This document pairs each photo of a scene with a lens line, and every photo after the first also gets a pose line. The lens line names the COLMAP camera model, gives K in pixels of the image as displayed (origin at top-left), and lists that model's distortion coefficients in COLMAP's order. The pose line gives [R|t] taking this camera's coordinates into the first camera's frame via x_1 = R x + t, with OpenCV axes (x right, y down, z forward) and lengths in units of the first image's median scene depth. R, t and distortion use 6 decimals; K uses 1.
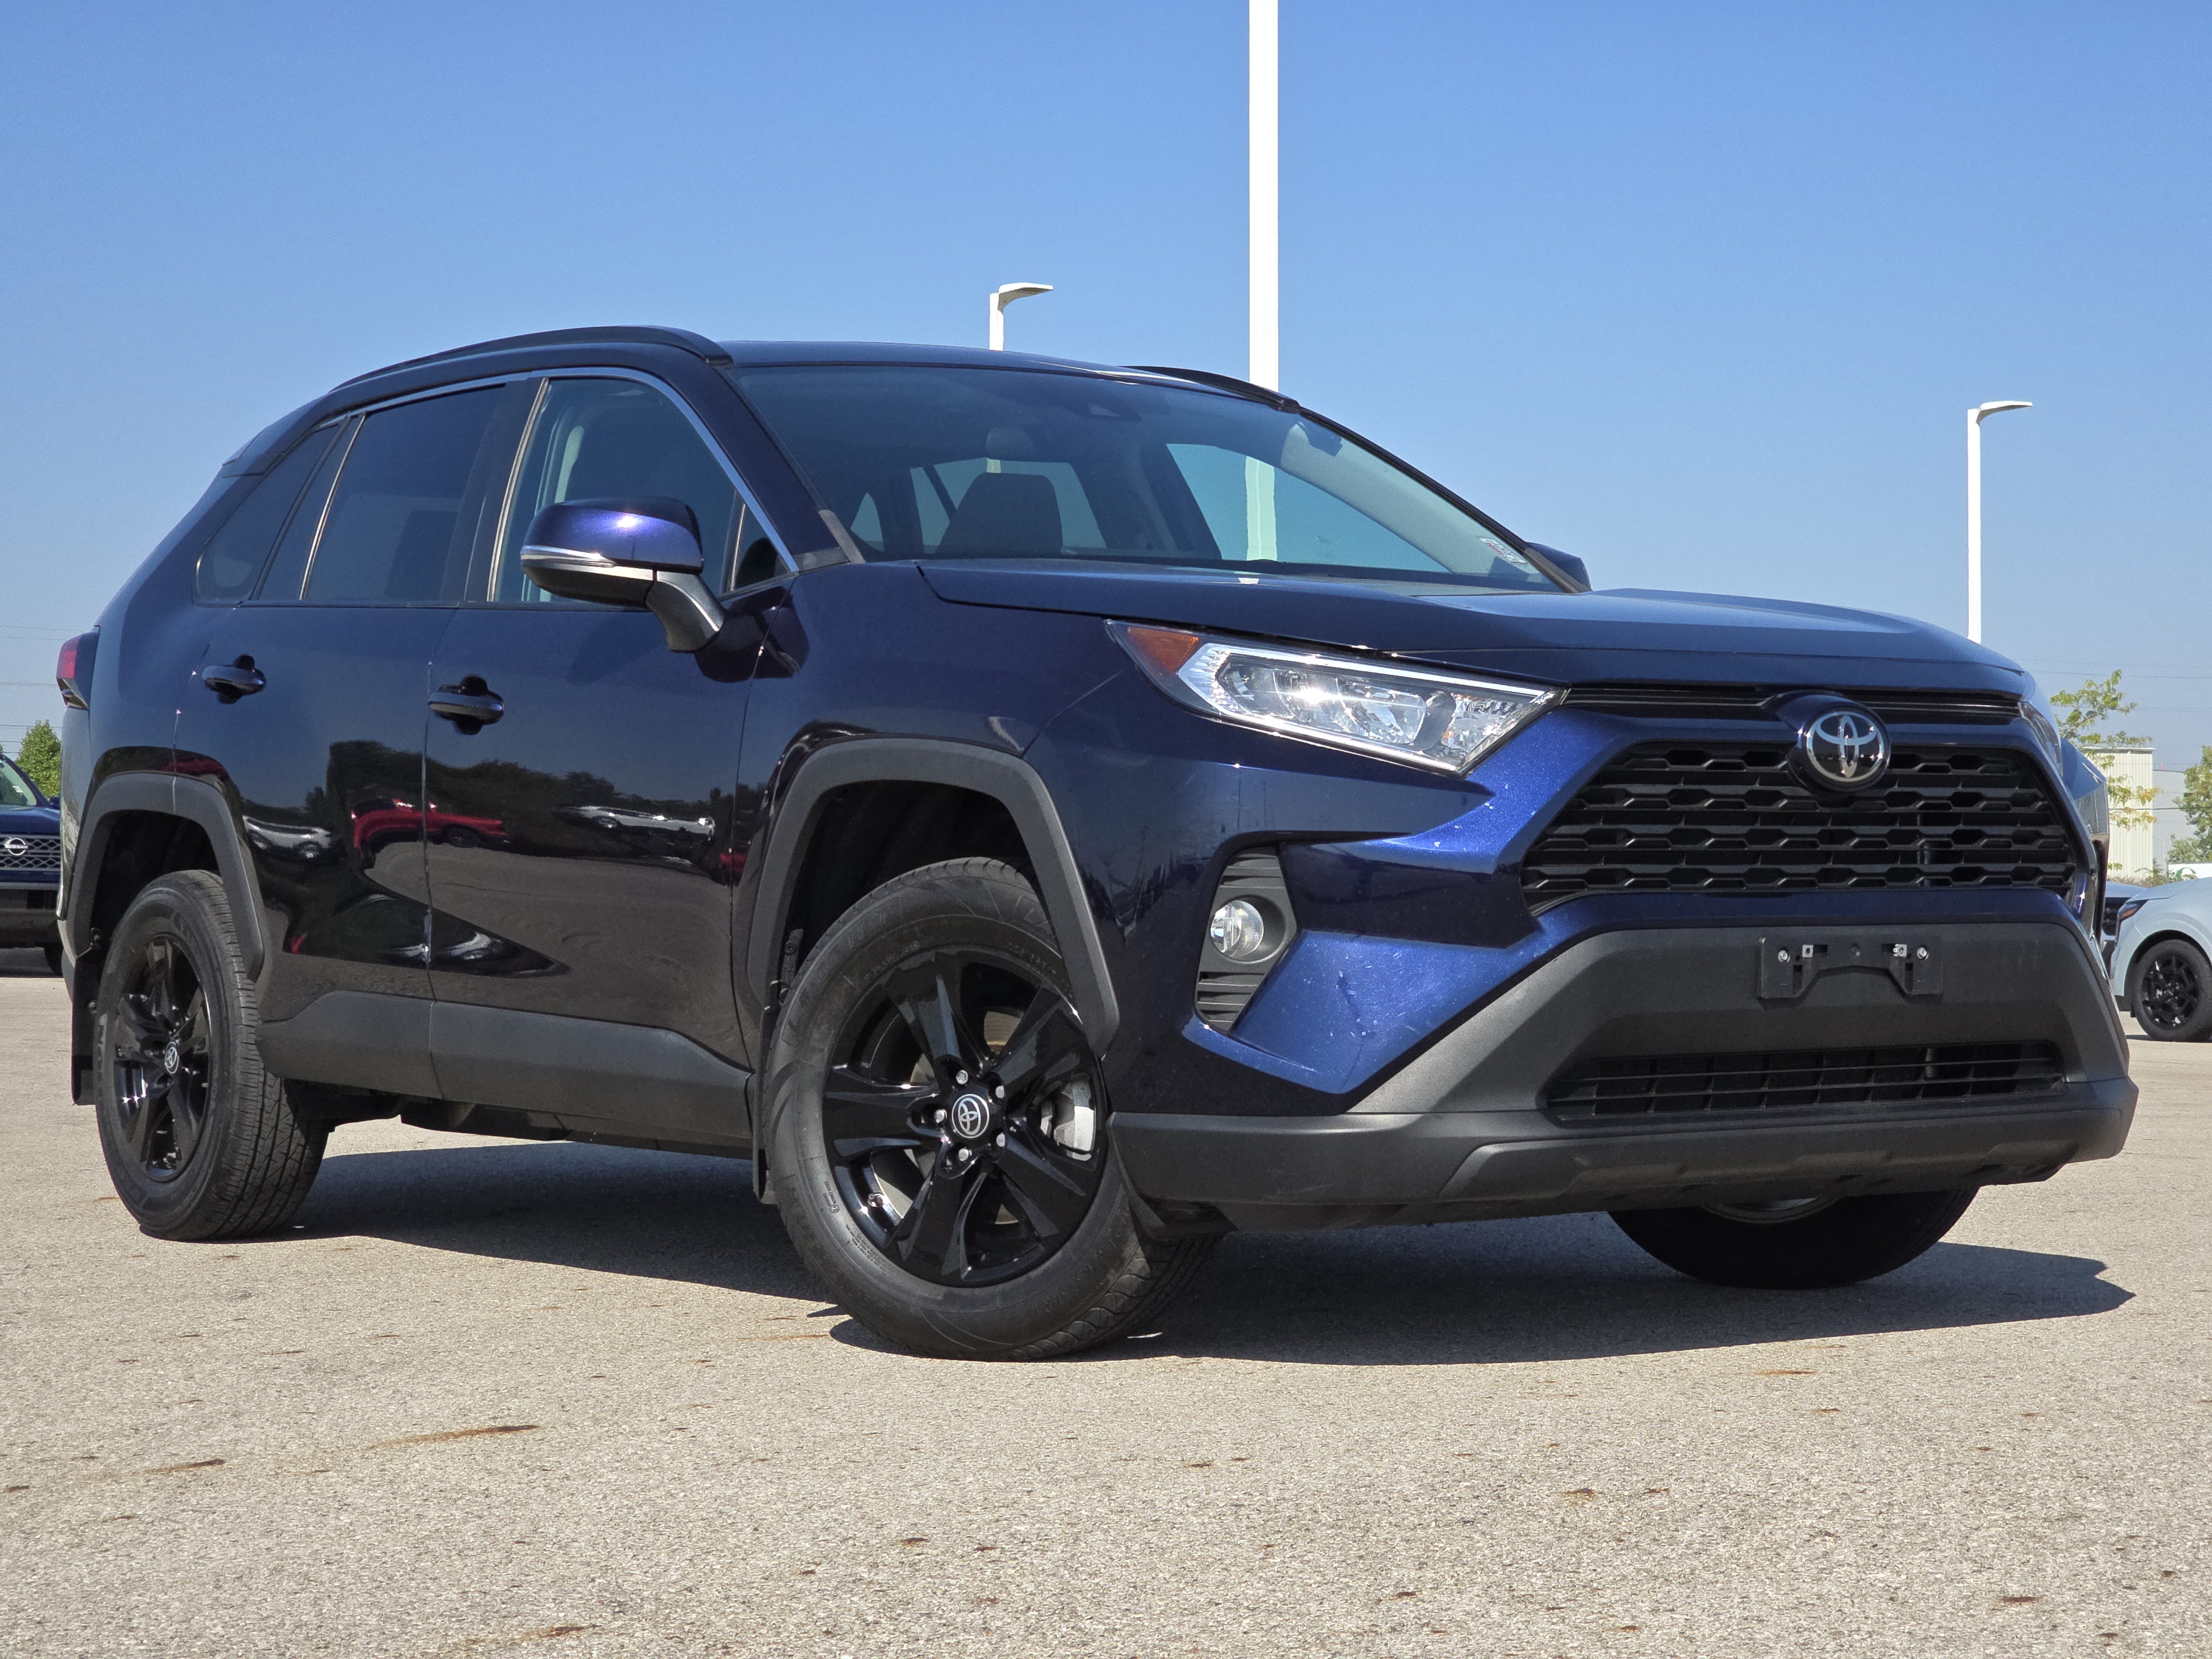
lens RADIAL K [[3948.1, 0, 1106.0], [0, 3948.1, 829.5], [0, 0, 1]] dist [-0.538531, 10.011138]
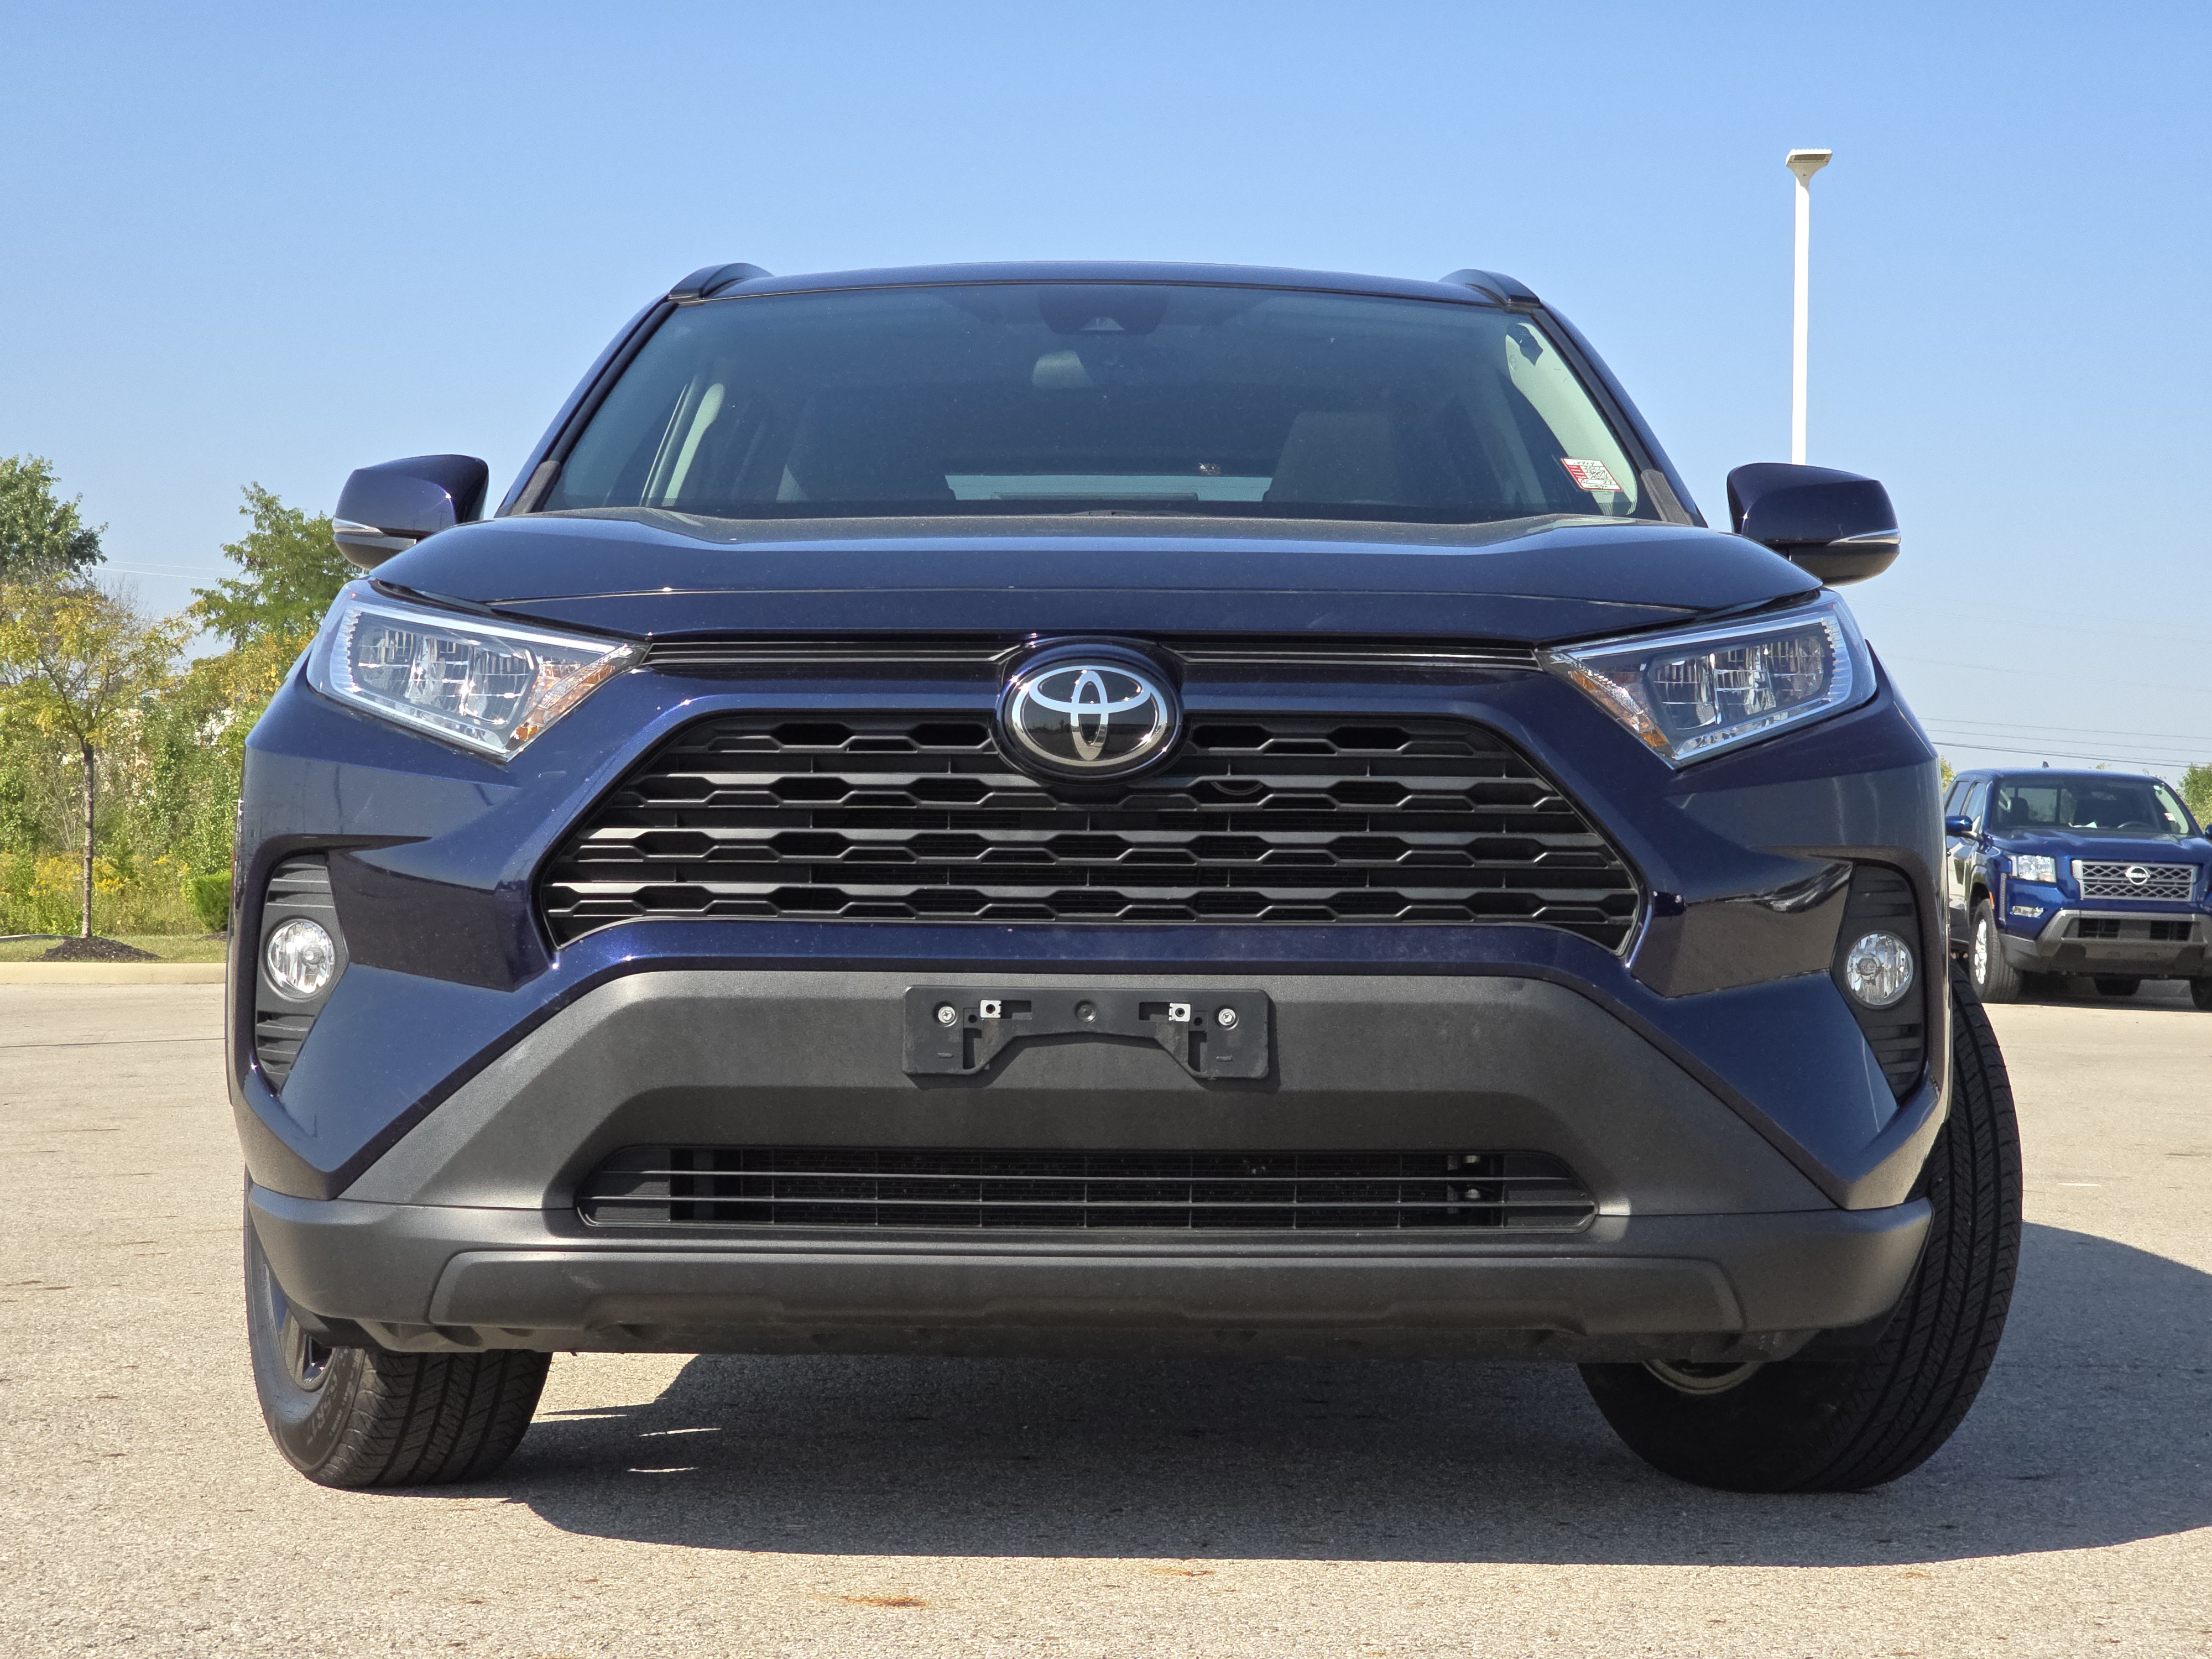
lens RADIAL K [[3948.1, 0, 1106.0], [0, 3948.1, 829.5], [0, 0, 1]] dist [-0.538531, 10.011138]
pose [[0.801452, 0.000166, -0.598059, 0.605804], [-0.004992, 0.999967, -0.006413, 0.003369], [0.598038, 0.008125, 0.801427, 0.441879]]
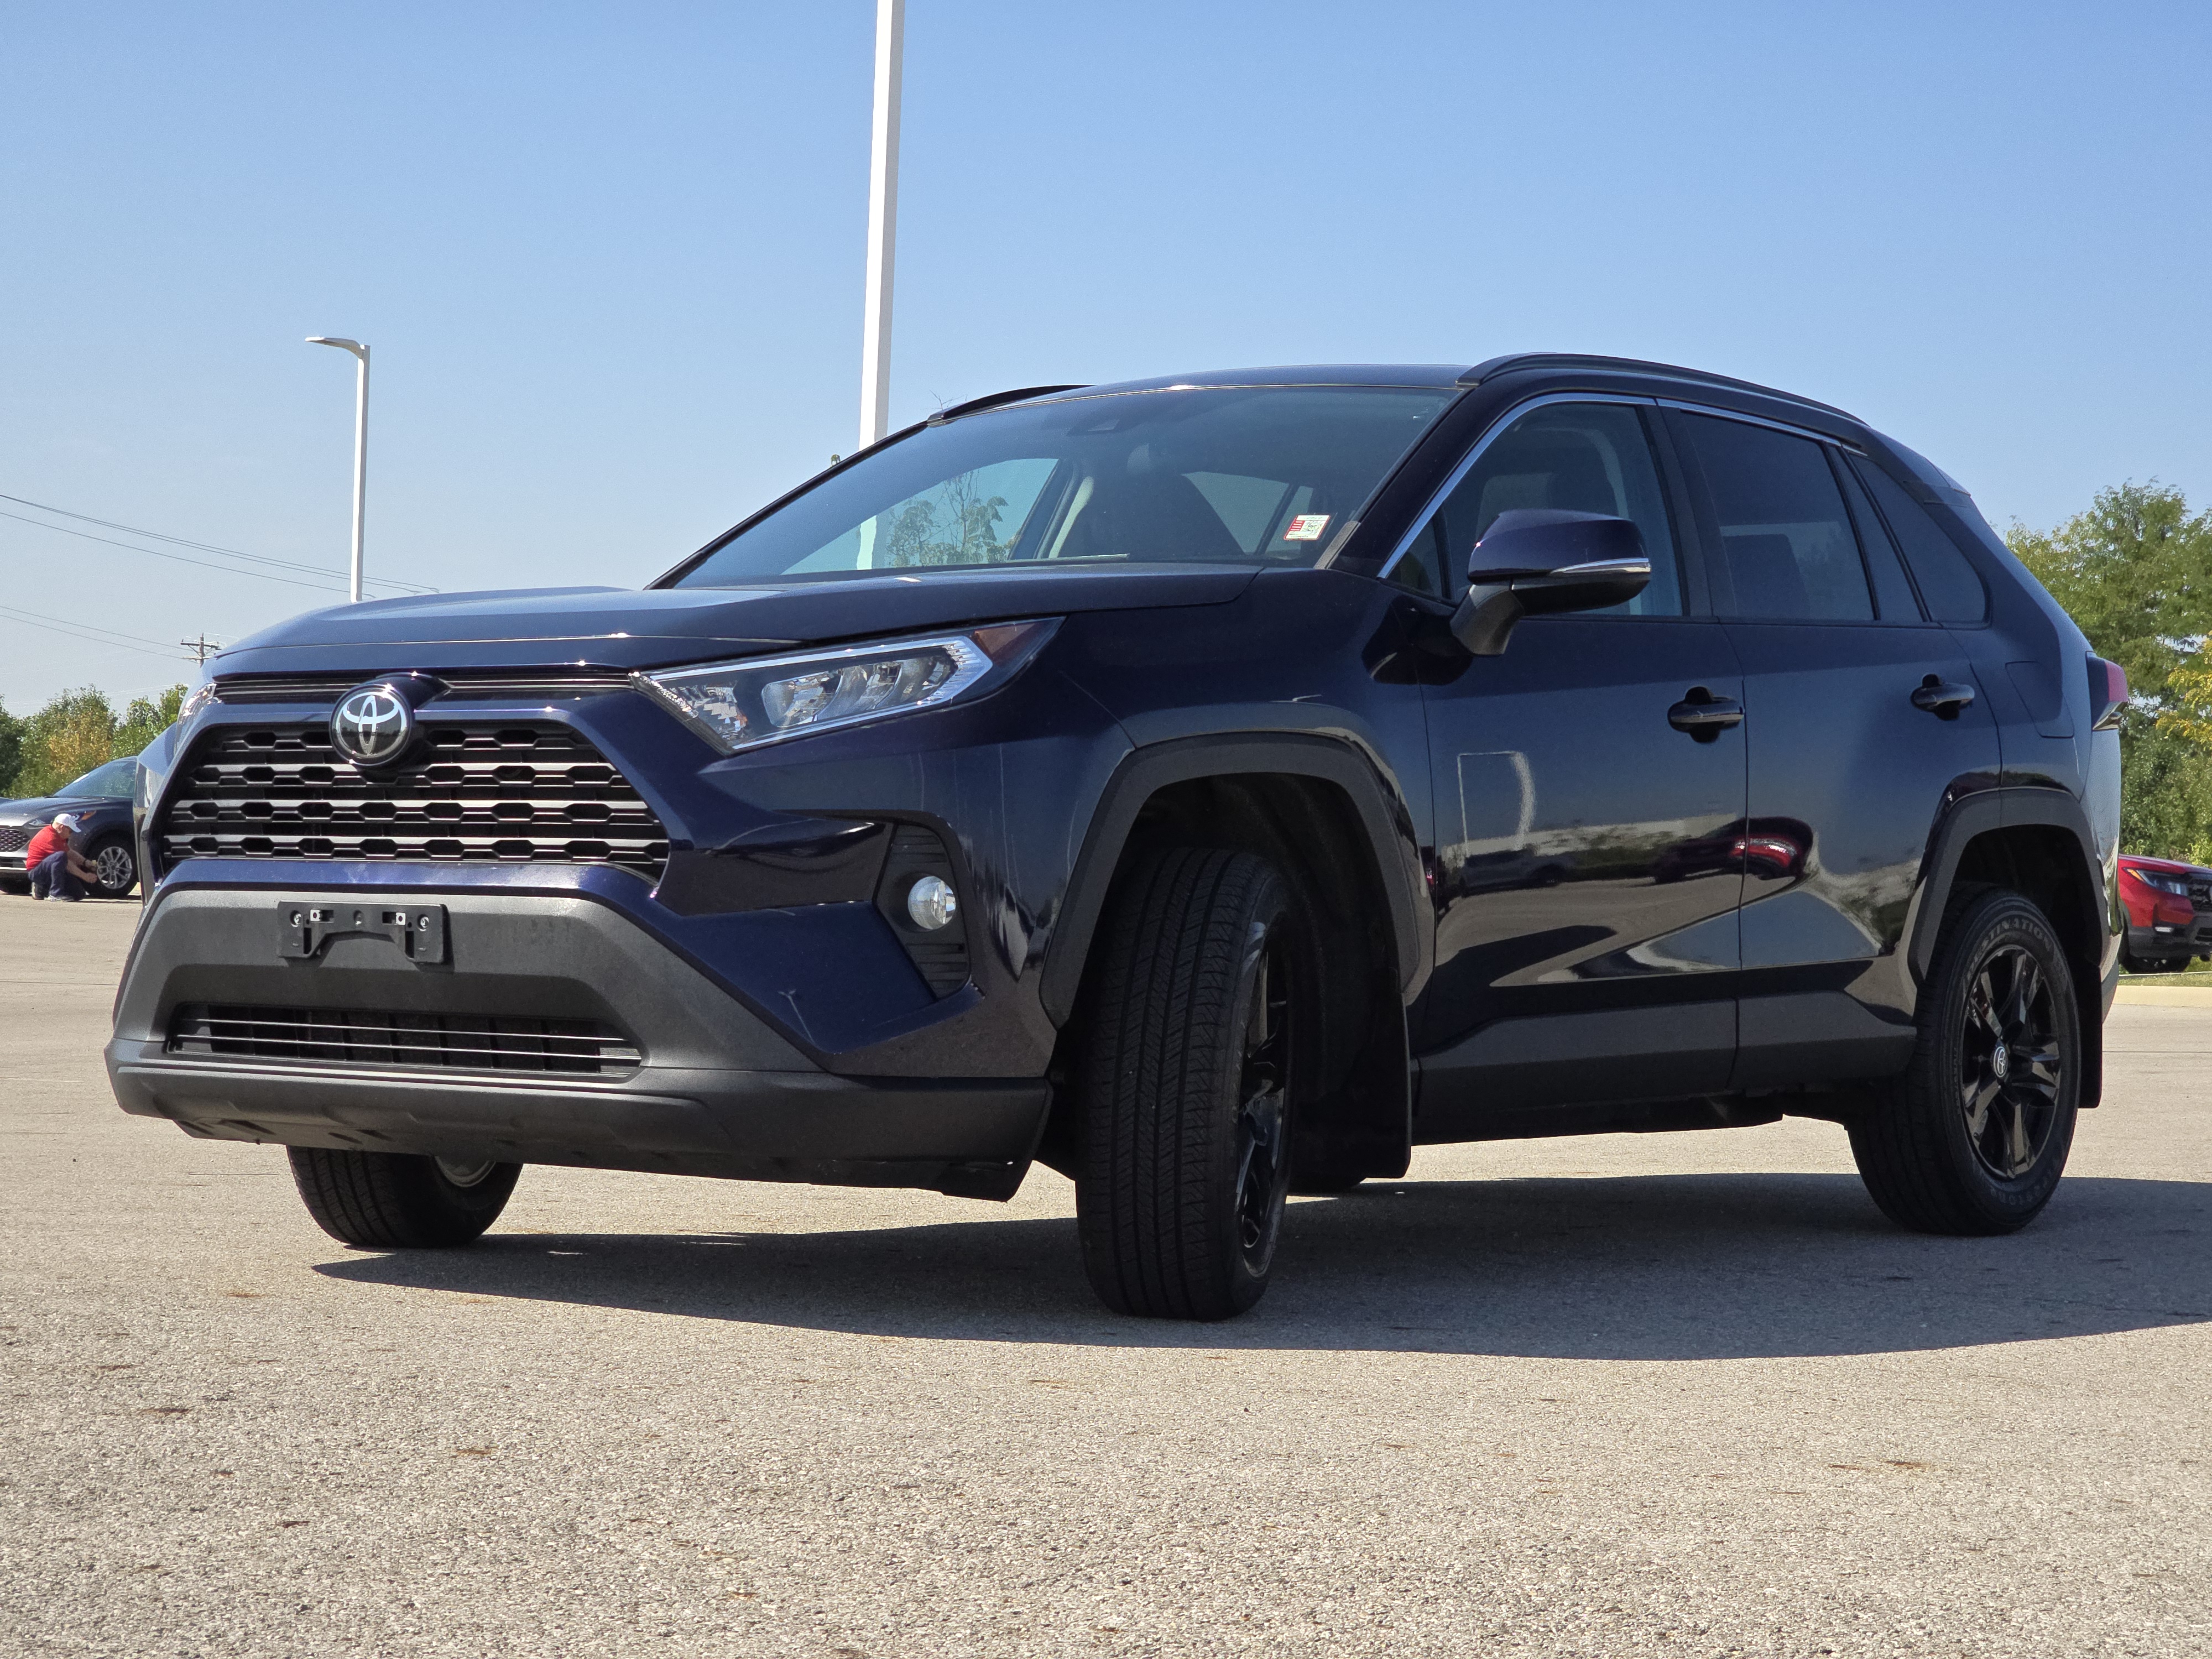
lens RADIAL K [[3948.1, 0, 1106.0], [0, 3948.1, 829.5], [0, 0, 1]] dist [-0.538531, 10.011138]
pose [[0.295121, -0.004281, -0.955450, 1.258016], [-0.009678, 0.999925, -0.007470, 0.013094], [0.955411, 0.011451, 0.295057, 0.874309]]
